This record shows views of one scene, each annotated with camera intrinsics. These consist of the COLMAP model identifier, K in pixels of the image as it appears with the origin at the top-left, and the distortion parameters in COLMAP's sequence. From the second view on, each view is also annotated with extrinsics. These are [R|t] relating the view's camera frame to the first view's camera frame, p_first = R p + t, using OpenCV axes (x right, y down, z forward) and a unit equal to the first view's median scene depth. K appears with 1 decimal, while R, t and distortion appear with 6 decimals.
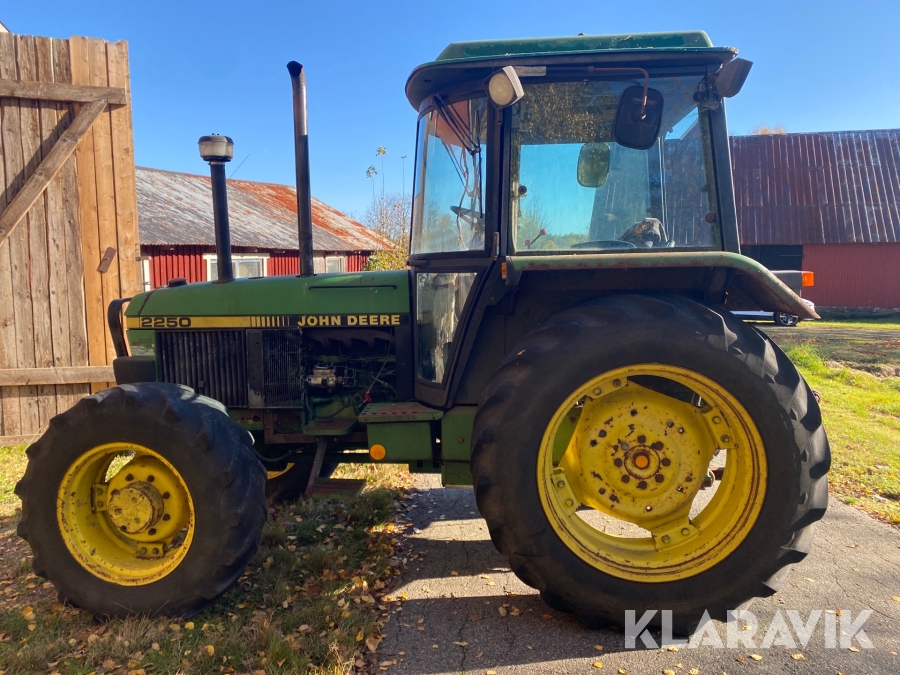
lens RADIAL K [[624.2, 0, 466.6], [0, 624.2, 358.4], [0, 0, 1]] dist [0.071141, -0.107208]
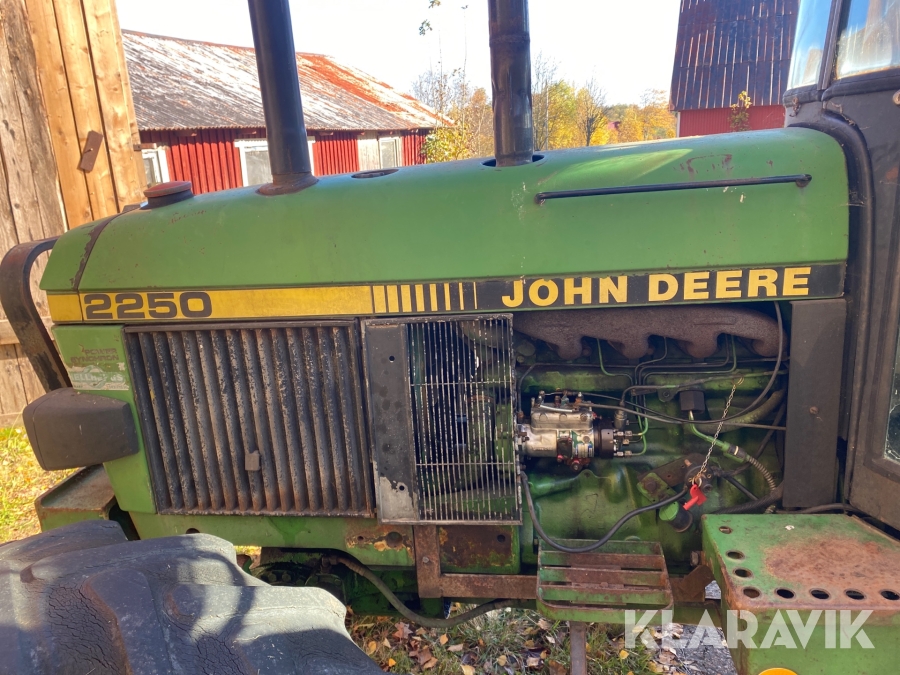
lens RADIAL K [[637.4, 0, 477.1], [0, 637.4, 338.5], [0, 0, 1]] dist [0.053226, -0.070164]
pose [[0.997946, -0.029315, -0.056955, -0.141618], [0.037280, 0.988837, 0.144263, -0.046778], [0.052090, -0.146090, 0.987899, 0.343598]]
